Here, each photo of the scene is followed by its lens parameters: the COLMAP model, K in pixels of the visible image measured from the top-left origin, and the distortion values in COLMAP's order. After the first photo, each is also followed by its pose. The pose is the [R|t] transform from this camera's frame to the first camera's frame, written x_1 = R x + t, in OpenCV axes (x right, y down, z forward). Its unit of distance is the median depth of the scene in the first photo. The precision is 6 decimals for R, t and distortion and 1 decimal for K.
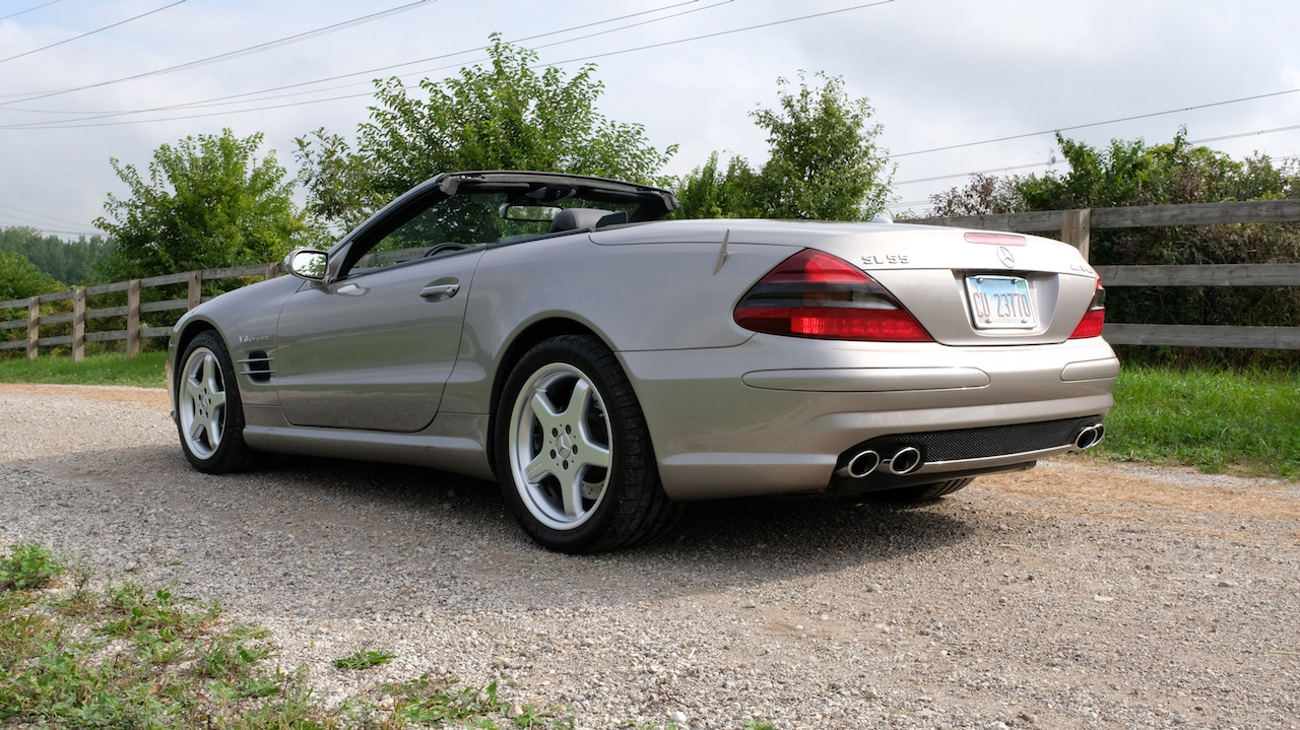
lens RADIAL K [[1345.1, 0, 648.4], [0, 1345.1, 361.9], [0, 0, 1]] dist [-0.040992, 0.035637]
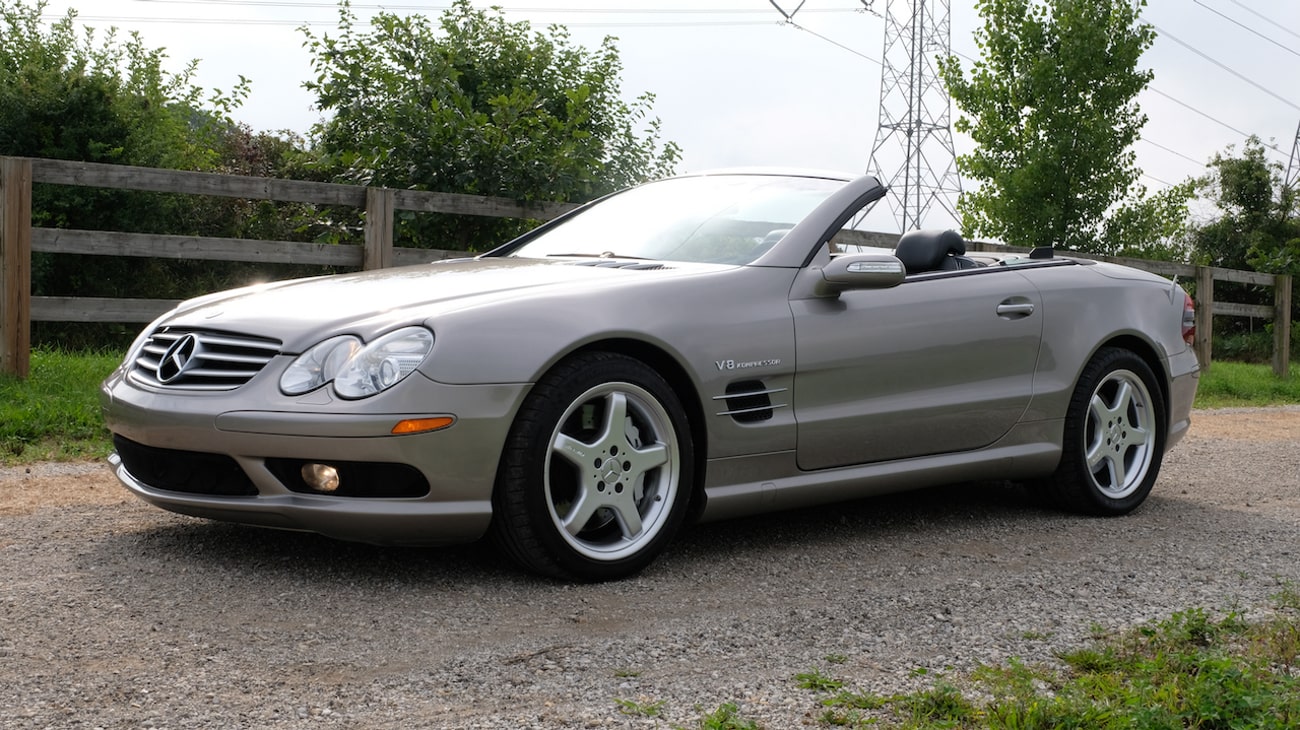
lens RADIAL K [[1659.1, 0, 650.6], [0, 1659.1, 364.3], [0, 0, 1]] dist [-0.007853, -0.031005]
pose [[-0.010072, -0.051243, 0.998635, -0.420045], [0.005188, 0.998670, 0.051297, -0.022363], [-0.999936, 0.005697, -0.009792, 0.374631]]
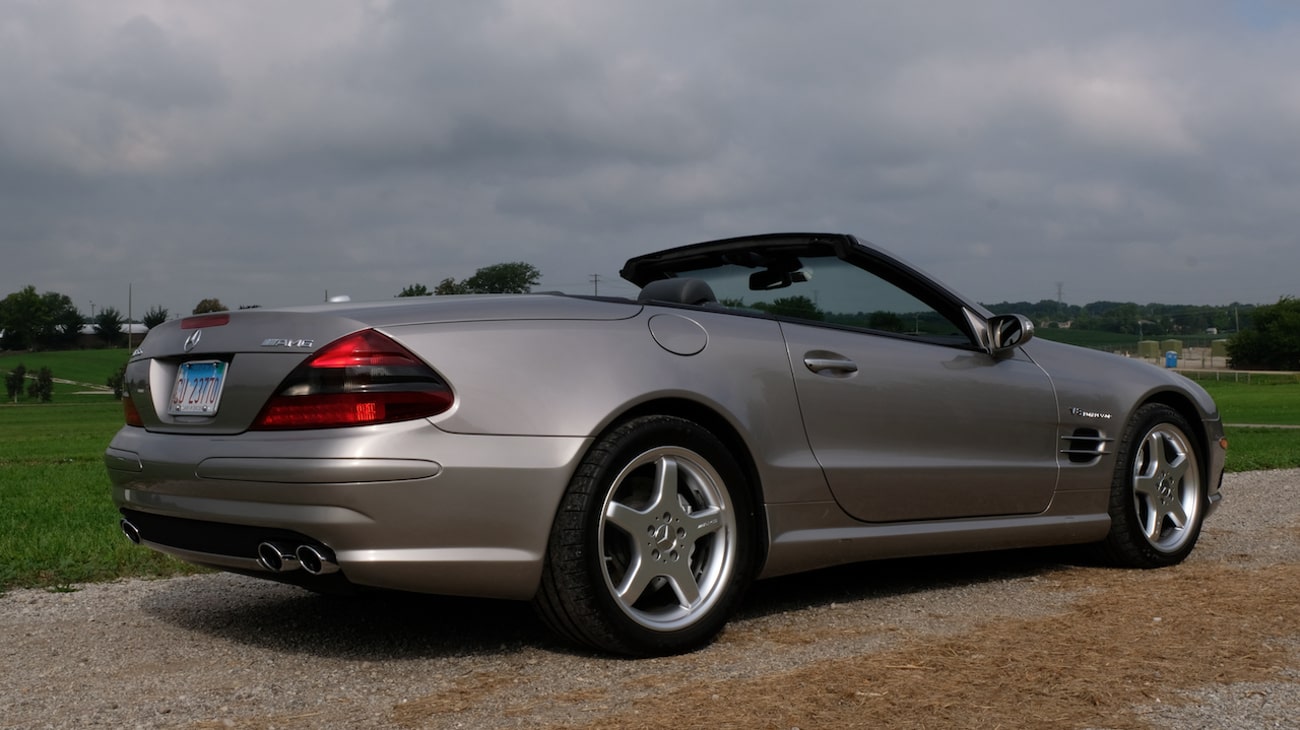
lens RADIAL K [[1473.9, 0, 648.3], [0, 1473.9, 361.7], [0, 0, 1]] dist [-0.002662, 0.005108]
pose [[-0.014380, -0.013970, -0.999799, 0.324441], [-0.024237, 0.999613, -0.013619, -0.014127], [0.999603, 0.024036, -0.014713, 0.332163]]
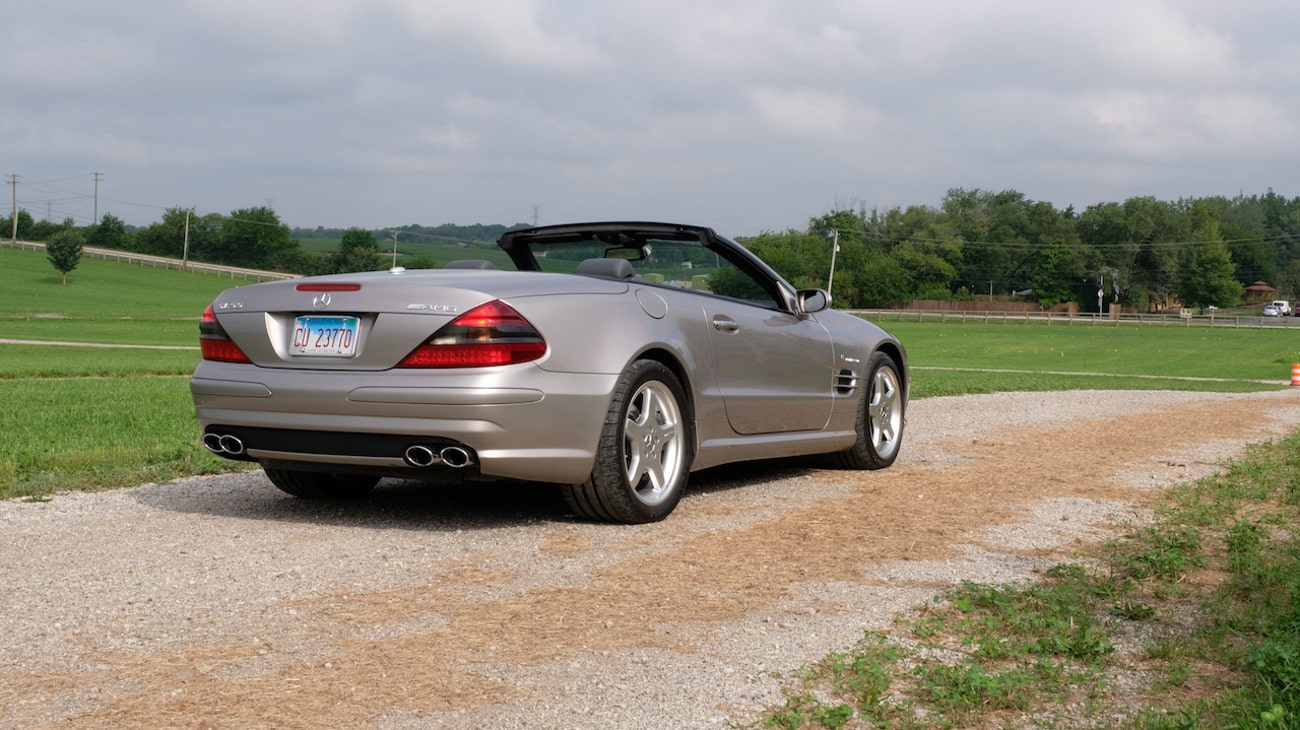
lens RADIAL K [[1630.0, 0, 650.0], [0, 1630.0, 365.0], [0, 0, 1]] dist [-0.010598, 0.010136]
pose [[0.326895, 0.036717, -0.944347, 0.460977], [-0.044649, 0.998729, 0.023375, -0.016771], [0.944005, 0.034523, 0.328119, 0.194668]]
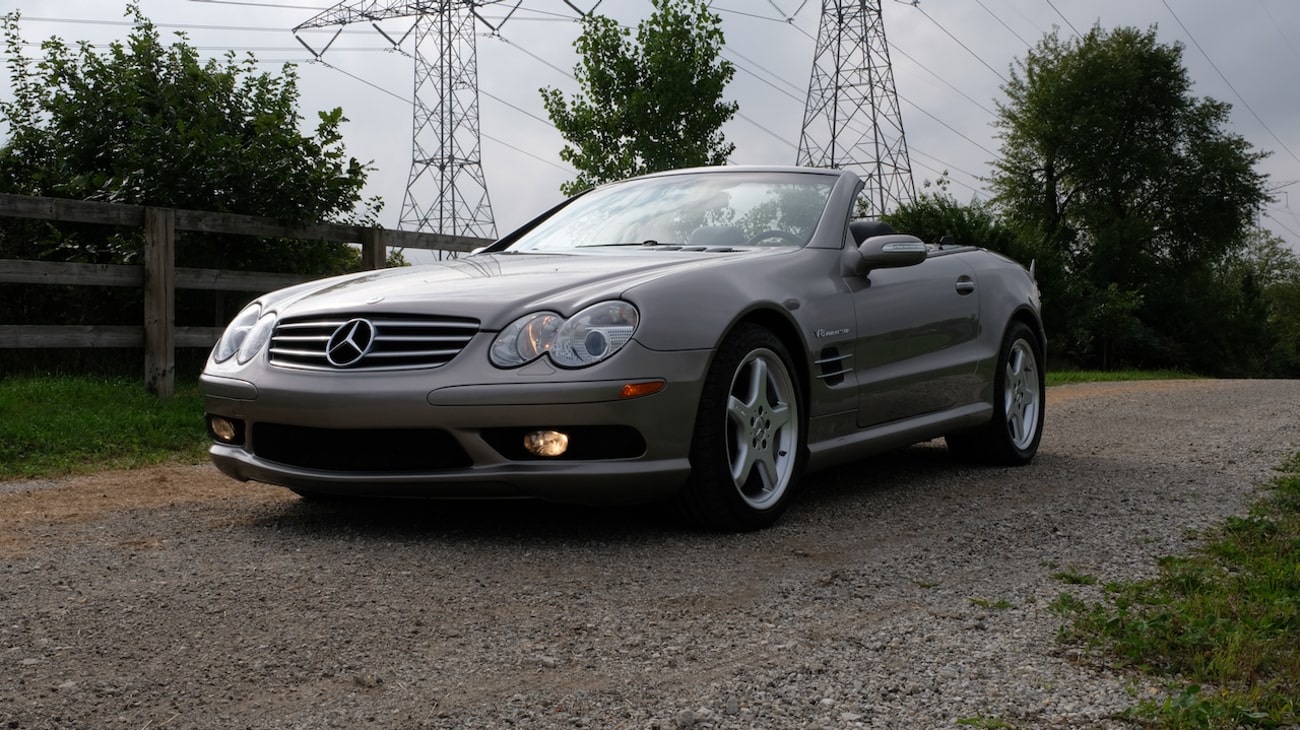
lens RADIAL K [[1612.8, 0, 650.0], [0, 1612.8, 365.0], [0, 0, 1]] dist [-0.020330, 0.007002]
pose [[-0.303129, -0.026060, 0.952593, -0.421816], [0.037416, 0.998530, 0.039223, -0.014107], [-0.952215, 0.047532, -0.301709, 0.494866]]
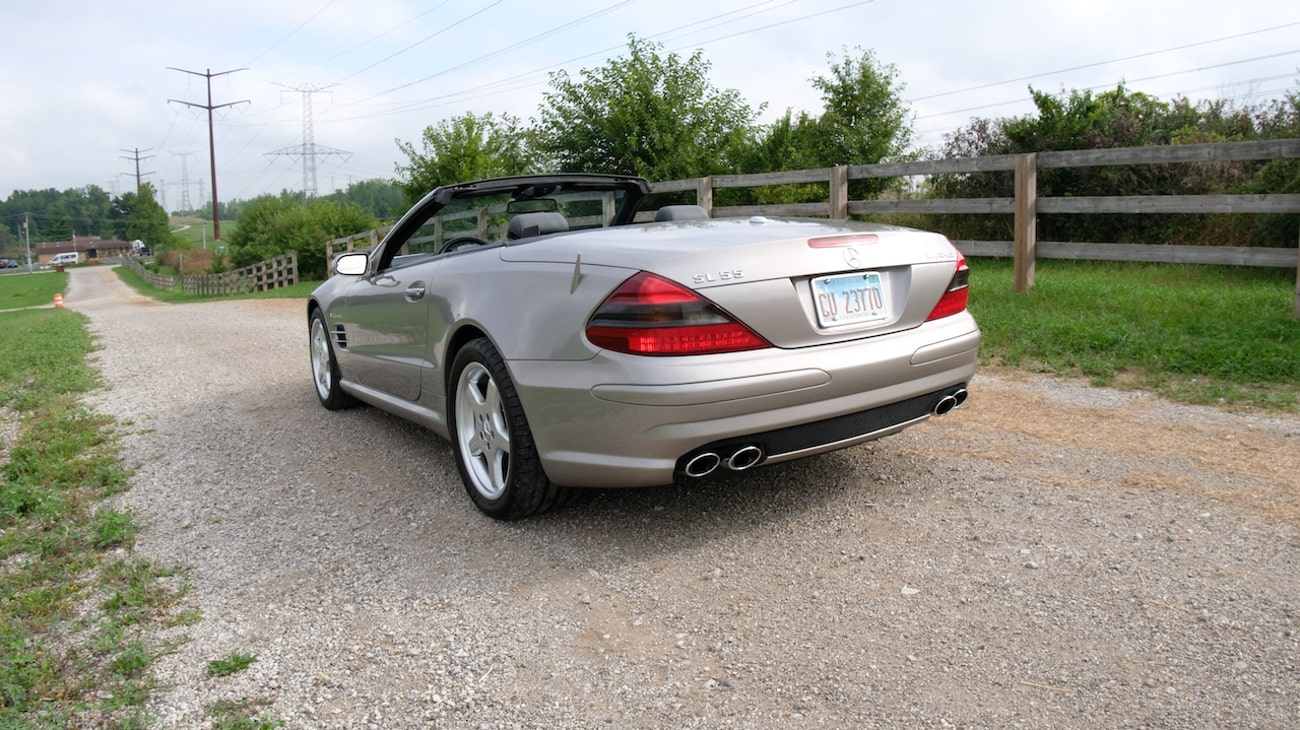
lens RADIAL K [[914.0, 0, 652.3], [0, 914.0, 356.0], [0, 0, 1]] dist [-0.216732, 0.089808]
pose [[0.987271, -0.033143, -0.155556, 0.053948], [0.051938, 0.991611, 0.118366, -0.023309], [0.150328, -0.124939, 0.980710, 0.061450]]
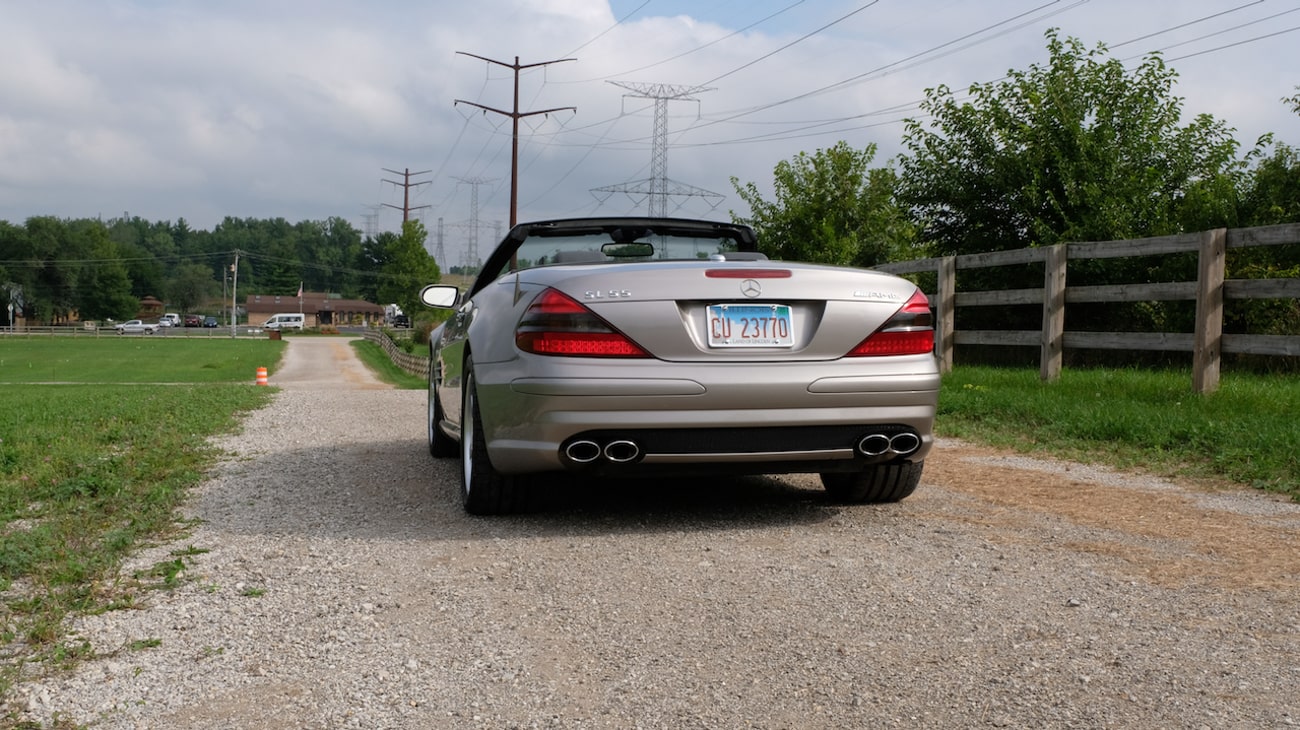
lens RADIAL K [[1480.4, 0, 649.4], [0, 1480.4, 364.6], [0, 0, 1]] dist [0.009043, 0.009353]
pose [[0.866264, 0.010810, -0.499470, 0.211632], [-0.015255, 0.999872, -0.004818, -0.000486], [0.499354, 0.011793, 0.866318, -0.049218]]
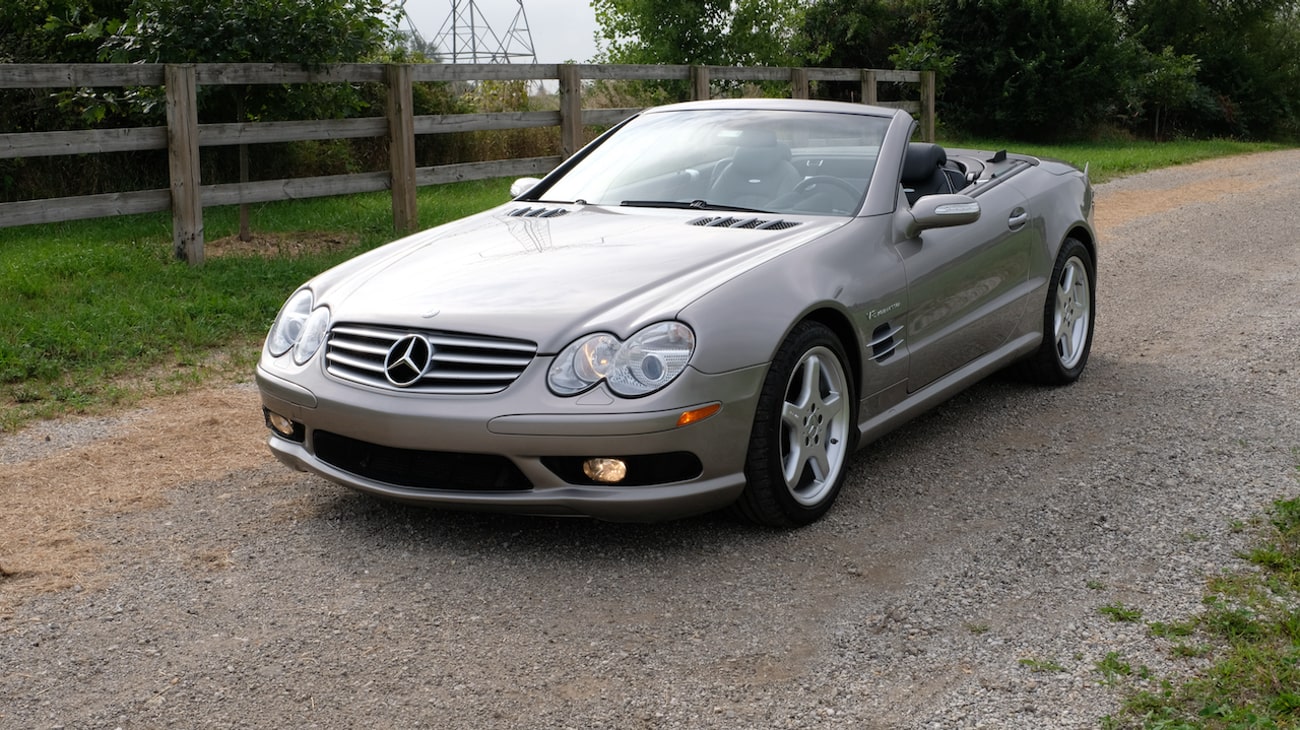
lens RADIAL K [[1673.9, 0, 651.5], [0, 1673.9, 364.8], [0, 0, 1]] dist [-0.002883, -0.000503]
pose [[-0.290009, -0.174407, 0.940998, -0.428469], [0.046281, 0.979548, 0.195815, -0.067164], [-0.955904, 0.100339, -0.276006, 0.500479]]
